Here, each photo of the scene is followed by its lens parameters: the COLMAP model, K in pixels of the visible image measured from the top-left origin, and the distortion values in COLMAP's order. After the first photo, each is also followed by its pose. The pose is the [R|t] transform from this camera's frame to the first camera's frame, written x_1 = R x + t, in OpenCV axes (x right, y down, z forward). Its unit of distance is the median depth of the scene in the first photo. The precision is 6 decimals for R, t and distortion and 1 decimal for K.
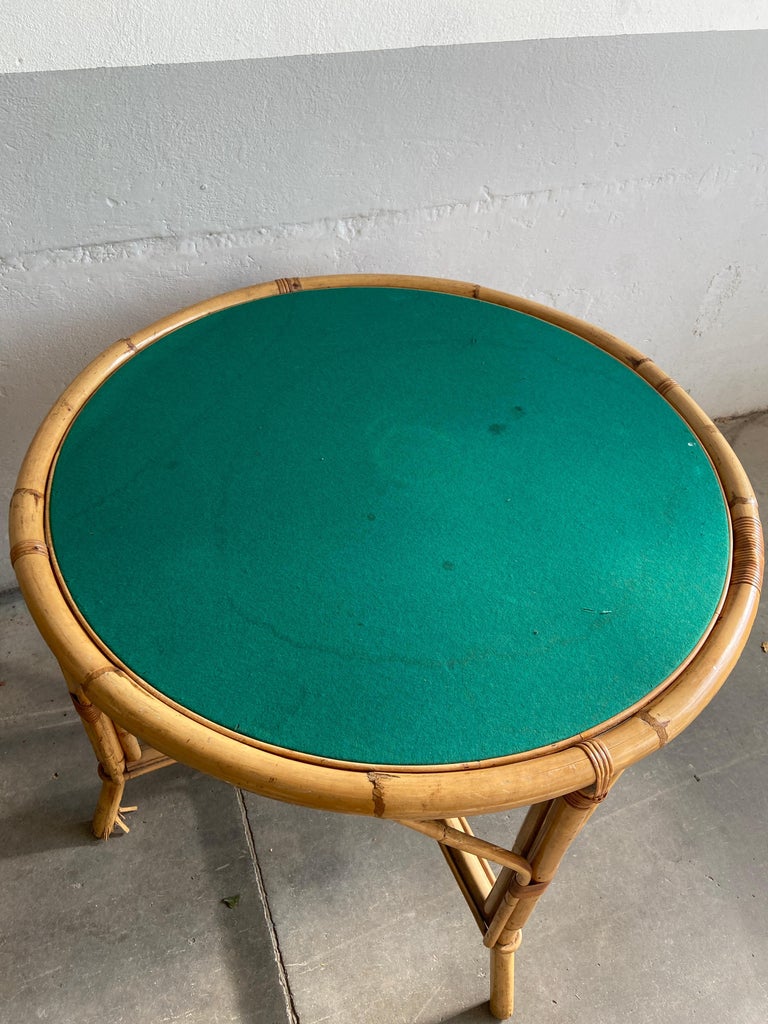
lens RADIAL K [[790.7, 0, 390.4], [0, 790.7, 510.5], [0, 0, 1]] dist [0.061457, -0.087663]
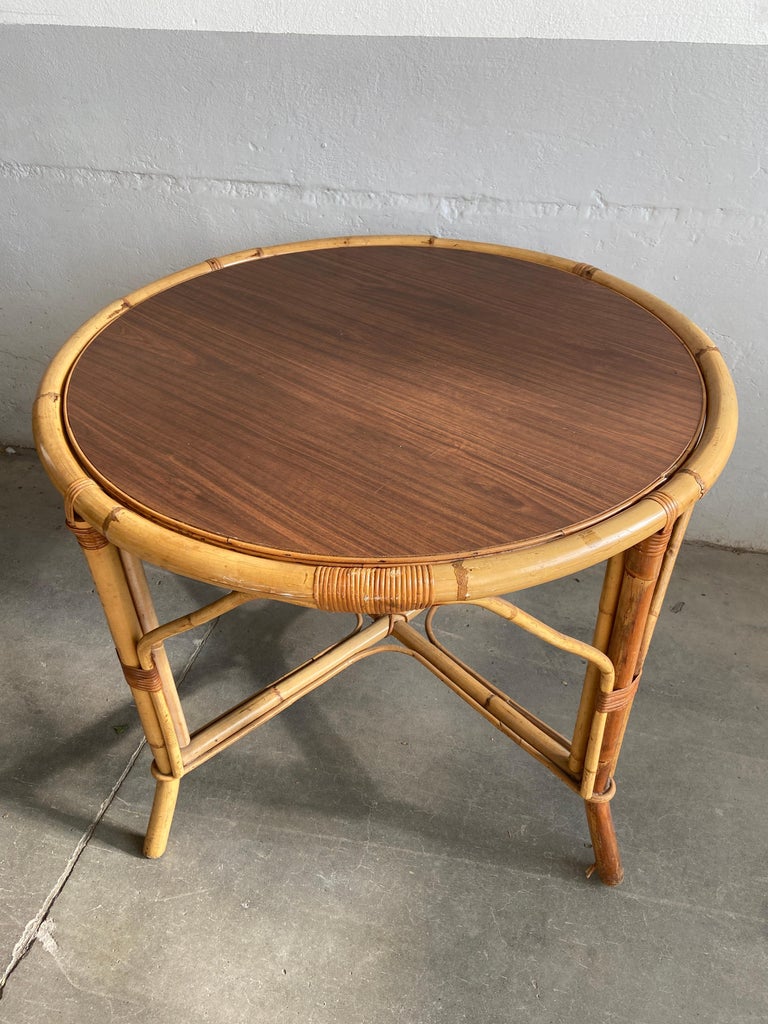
lens RADIAL K [[790.7, 0, 386.0], [0, 790.7, 511.7], [0, 0, 1]] dist [0.061457, -0.087663]
pose [[0.813711, 0.306134, -0.494122, 0.558793], [-0.371022, 0.927922, -0.036098, 0.101128], [0.447456, 0.212704, 0.868643, 0.121226]]
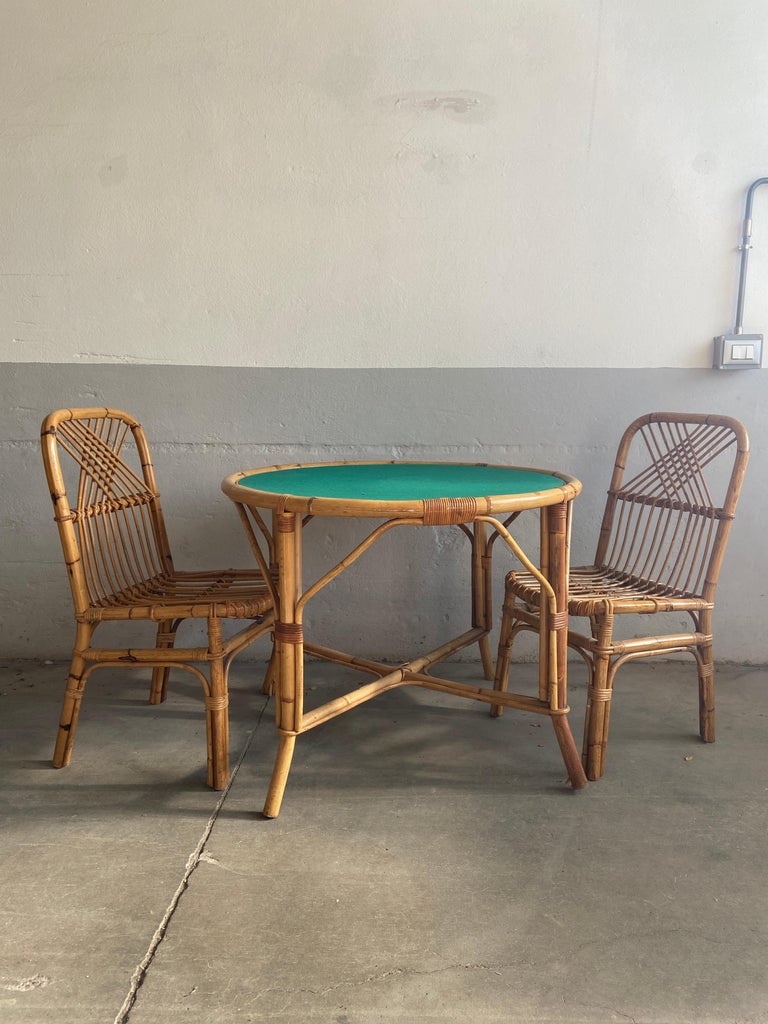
lens RADIAL K [[763.0, 0, 392.5], [0, 763.0, 506.4], [0, 0, 1]] dist [0.004389, -0.006984]
pose [[0.926712, -0.004588, -0.375744, 0.648992], [-0.228975, 0.785949, -0.574329, 0.834992], [0.297951, 0.618274, 0.727298, -0.257540]]
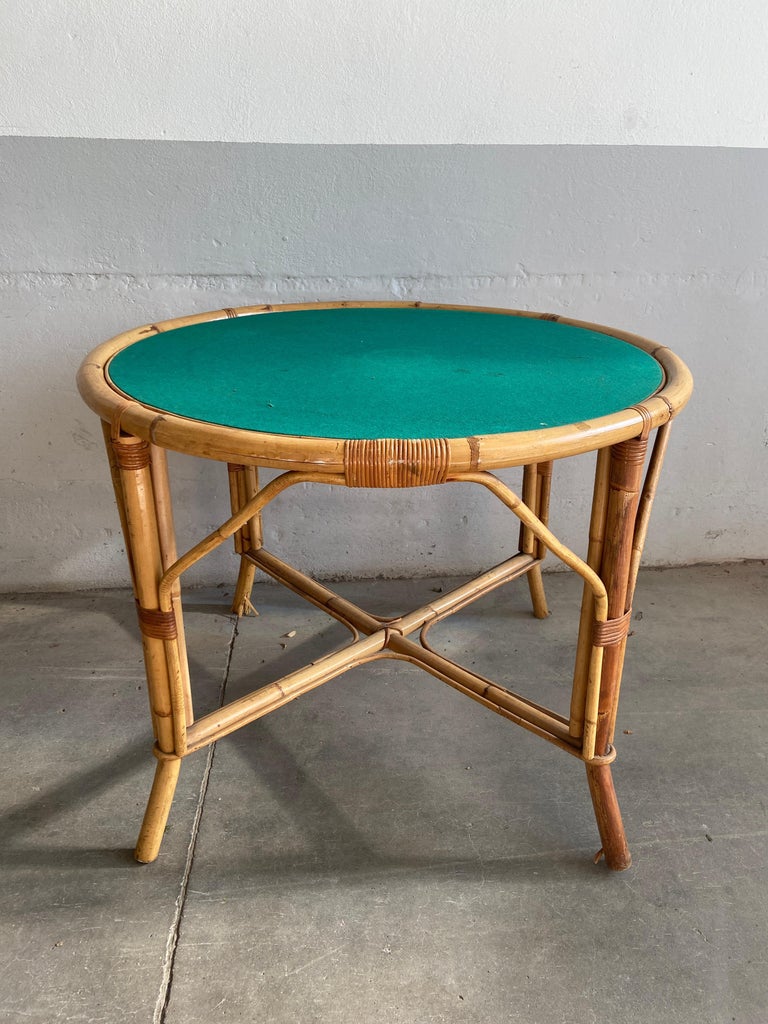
lens RADIAL K [[790.7, 0, 397.0], [0, 790.7, 507.3], [0, 0, 1]] dist [0.061457, -0.087663]
pose [[0.960375, 0.063621, -0.271352, 0.313509], [-0.162706, 0.918453, -0.360515, 0.426738], [0.226288, 0.390380, 0.892411, 0.033617]]
